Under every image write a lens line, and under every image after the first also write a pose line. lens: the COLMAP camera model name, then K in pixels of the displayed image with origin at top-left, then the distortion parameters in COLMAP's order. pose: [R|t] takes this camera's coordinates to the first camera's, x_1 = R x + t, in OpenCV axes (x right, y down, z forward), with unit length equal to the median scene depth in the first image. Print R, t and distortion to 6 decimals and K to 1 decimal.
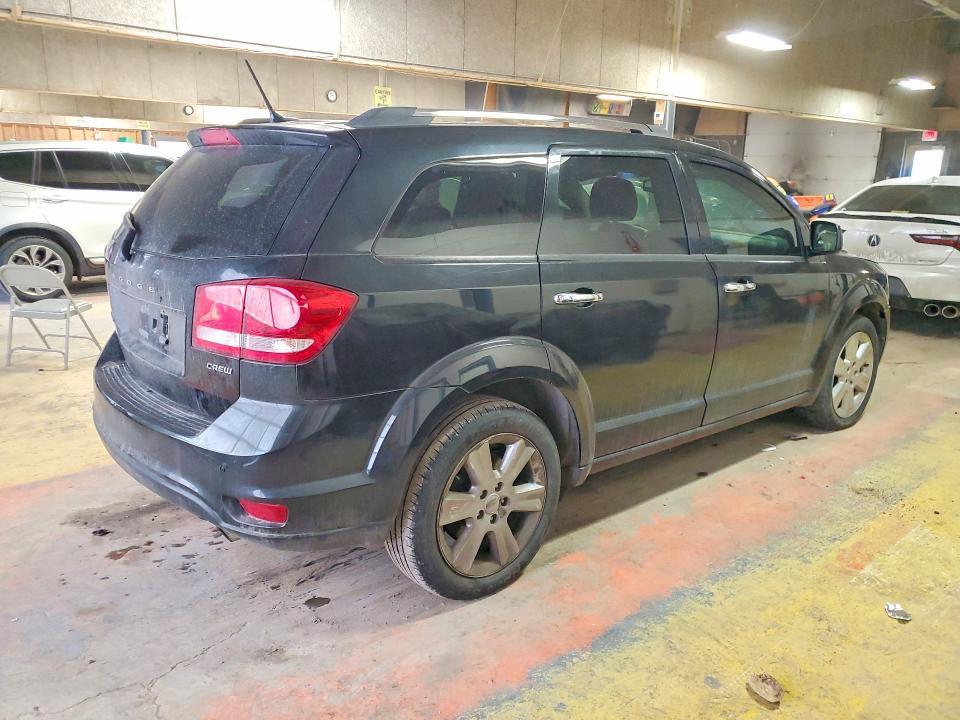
lens RADIAL K [[755.3, 0, 479.9], [0, 755.3, 360.1], [0, 0, 1]] dist [0.029048, 0.005458]
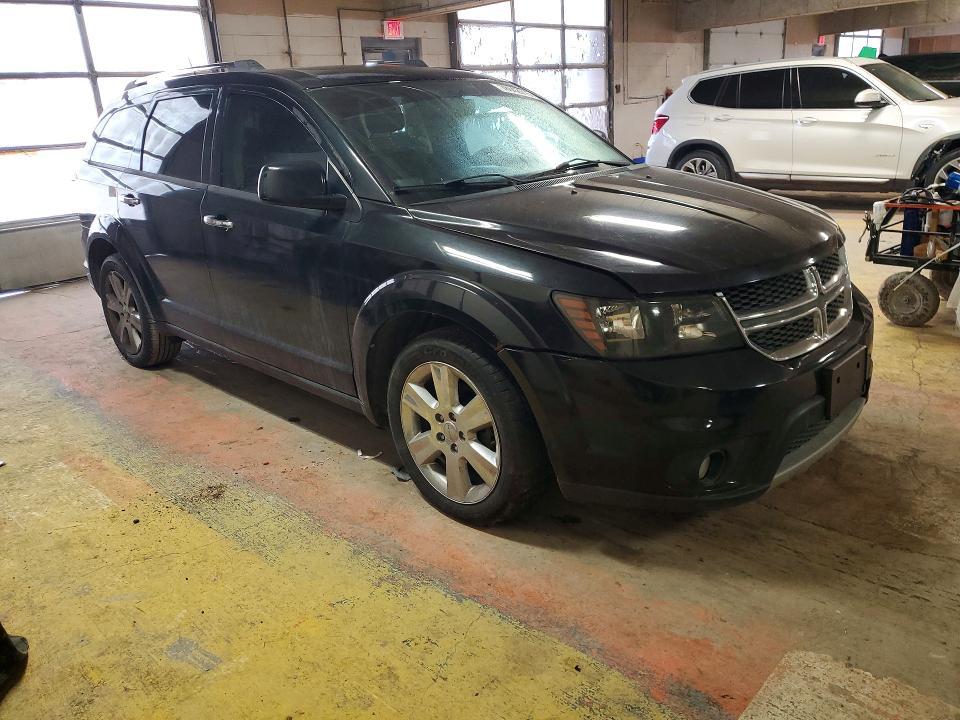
lens RADIAL K [[755.3, 0, 480.6], [0, 755.3, 359.2], [0, 0, 1]] dist [0.029048, 0.005458]
pose [[0.051193, 0.292024, -0.955040, 1.231525], [-0.175742, 0.944005, 0.279229, -0.240983], [0.983104, 0.153546, 0.099647, 1.143331]]
